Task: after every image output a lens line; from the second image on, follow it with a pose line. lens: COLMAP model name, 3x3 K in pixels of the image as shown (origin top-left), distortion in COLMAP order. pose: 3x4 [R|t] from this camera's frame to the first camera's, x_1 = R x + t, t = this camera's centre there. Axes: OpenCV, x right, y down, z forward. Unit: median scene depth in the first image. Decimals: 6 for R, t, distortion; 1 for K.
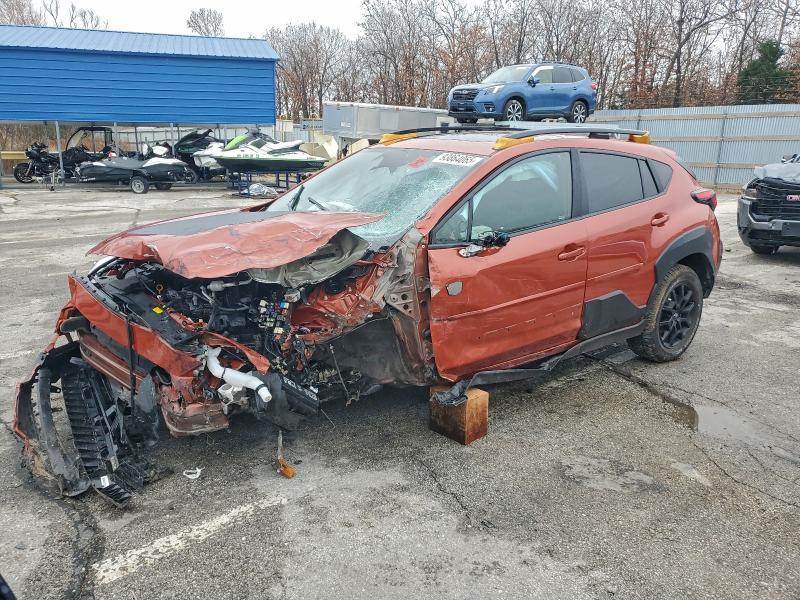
lens RADIAL K [[626.8, 0, 398.2], [0, 626.8, 299.1], [0, 0, 1]] dist [0.014184, -0.016745]
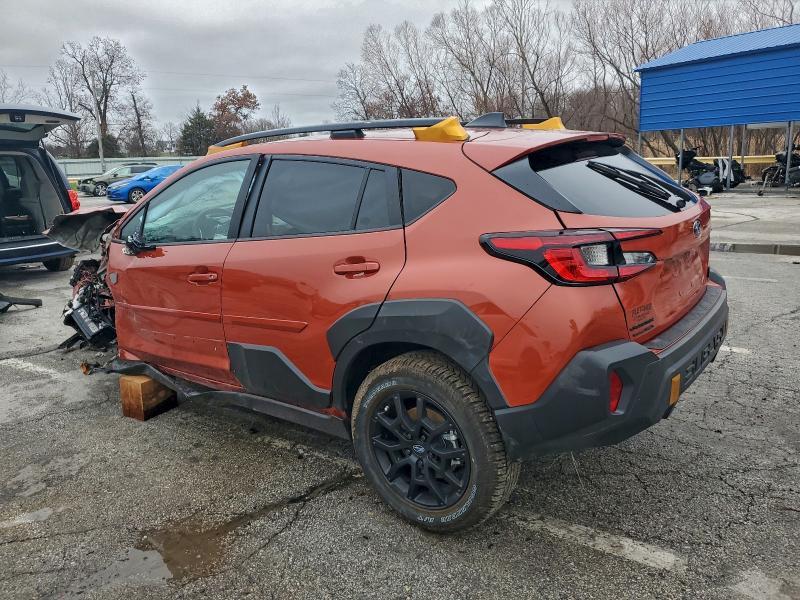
lens RADIAL K [[626.8, 0, 398.6], [0, 626.8, 301.3], [0, 0, 1]] dist [0.014184, -0.016745]
pose [[0.257997, 0.201572, -0.944884, 1.084130], [-0.201178, 0.967765, 0.151523, -0.208822], [0.944968, 0.150997, 0.290233, 0.931339]]
